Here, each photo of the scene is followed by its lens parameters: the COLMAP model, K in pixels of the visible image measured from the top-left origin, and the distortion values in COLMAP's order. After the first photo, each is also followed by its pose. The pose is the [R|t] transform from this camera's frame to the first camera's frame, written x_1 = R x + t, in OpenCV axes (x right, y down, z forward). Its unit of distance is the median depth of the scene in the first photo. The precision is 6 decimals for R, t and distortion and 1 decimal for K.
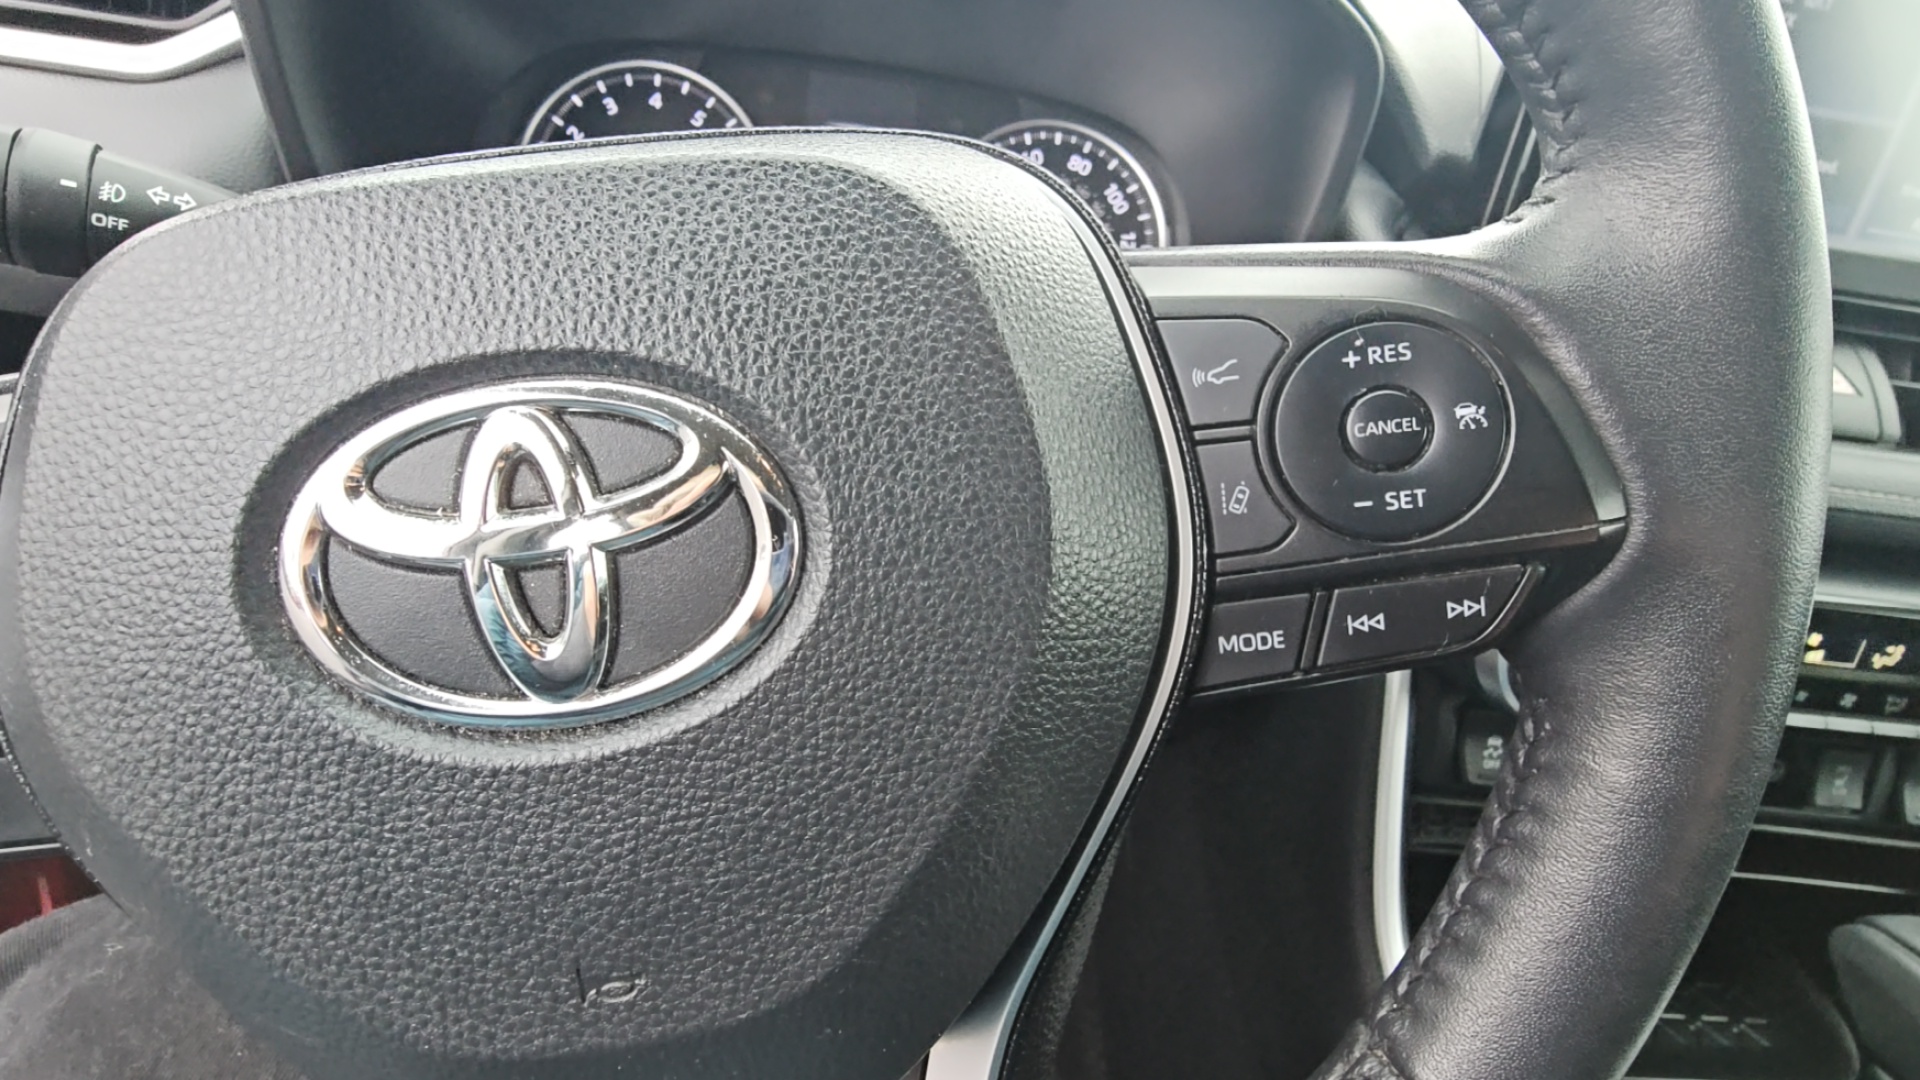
lens RADIAL K [[971.9, 0, 978.8], [0, 971.9, 537.9], [0, 0, 1]] dist [0.006307, -0.005134]
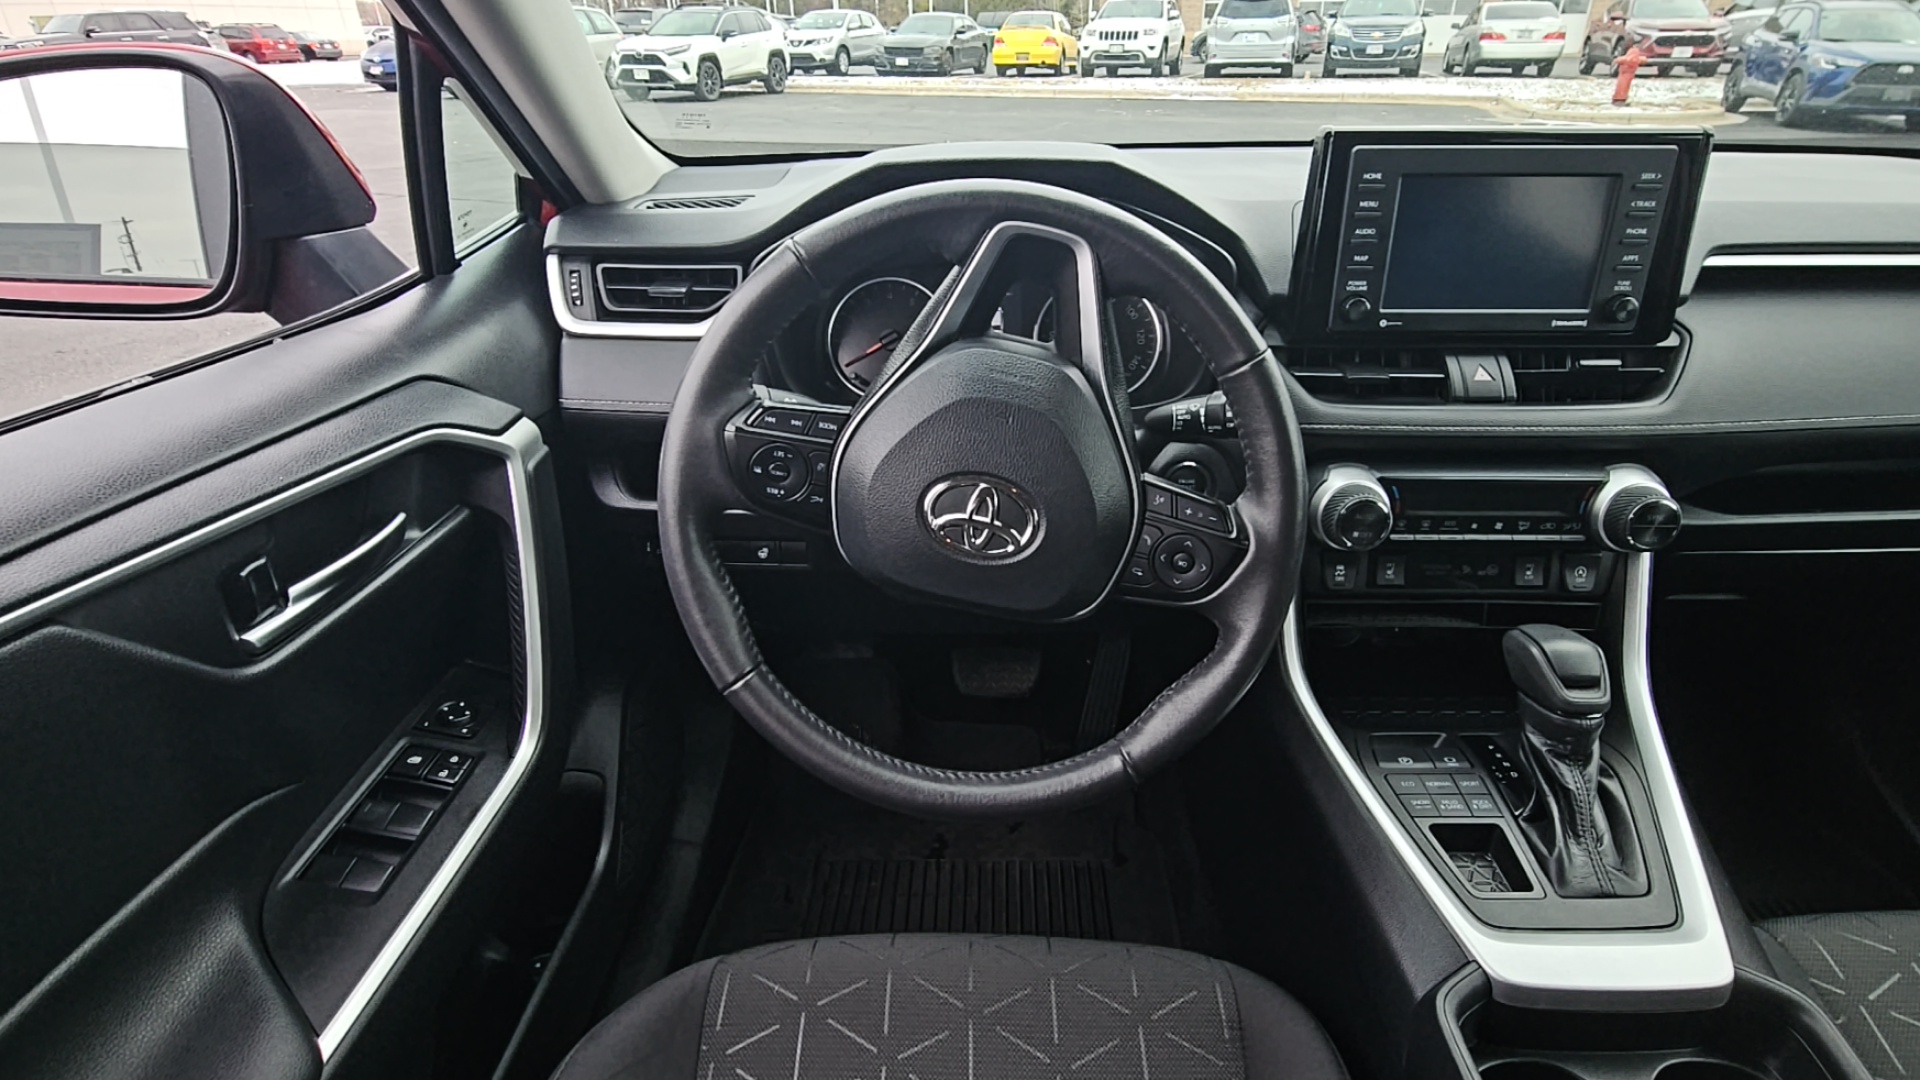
lens RADIAL K [[967.1, 0, 976.6], [0, 967.1, 543.9], [0, 0, 1]] dist [0.001241, -0.000838]
pose [[0.988862, -0.105479, -0.105007, -0.004492], [0.105222, 0.994417, -0.007999, 0.081027], [0.105264, -0.003139, 0.994439, -0.937431]]
